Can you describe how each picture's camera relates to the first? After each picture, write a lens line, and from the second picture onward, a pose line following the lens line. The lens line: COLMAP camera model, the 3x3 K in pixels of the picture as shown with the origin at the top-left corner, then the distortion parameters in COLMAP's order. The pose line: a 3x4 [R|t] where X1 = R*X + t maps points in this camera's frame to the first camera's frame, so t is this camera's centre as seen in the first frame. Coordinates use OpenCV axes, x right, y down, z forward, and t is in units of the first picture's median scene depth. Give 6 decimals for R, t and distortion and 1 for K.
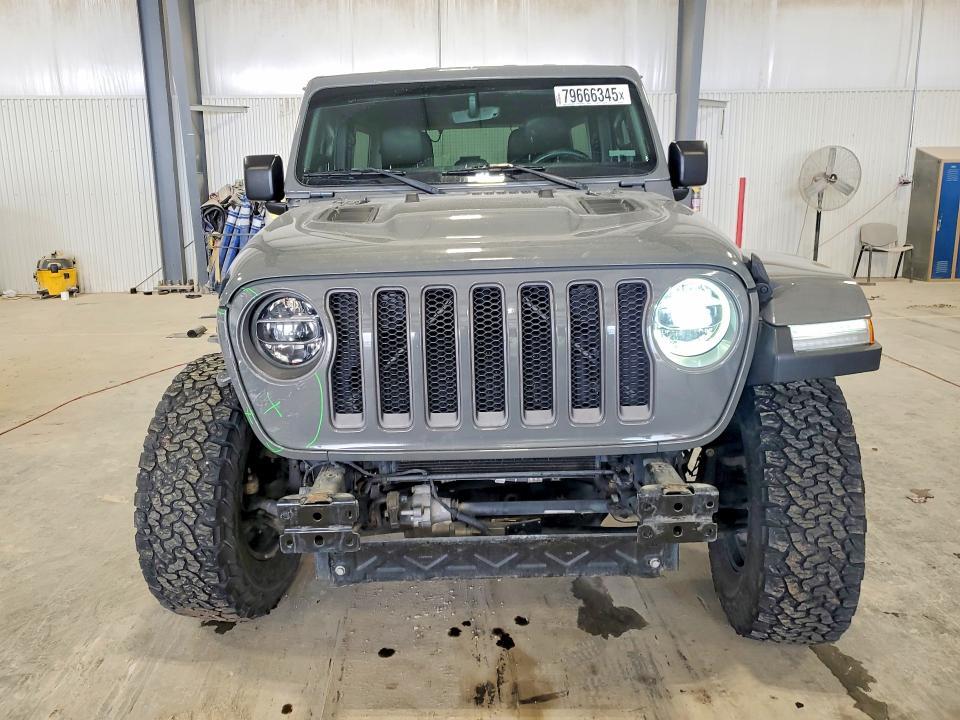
lens RADIAL K [[753.6, 0, 465.3], [0, 753.6, 357.3], [0, 0, 1]] dist [0.020904, 0.006619]
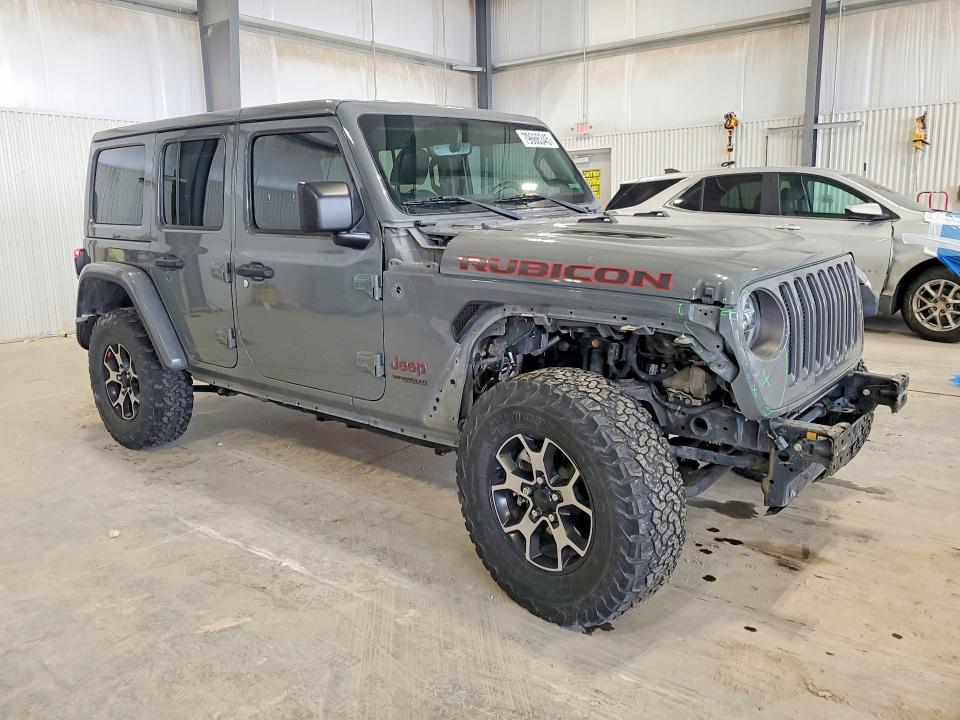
lens RADIAL K [[753.6, 0, 465.3], [0, 753.6, 357.3], [0, 0, 1]] dist [0.020904, 0.006619]
pose [[0.648058, -0.154104, 0.745837, -1.217665], [0.184656, 0.981887, 0.042429, -0.095016], [-0.738866, 0.110227, 0.664776, 0.415246]]
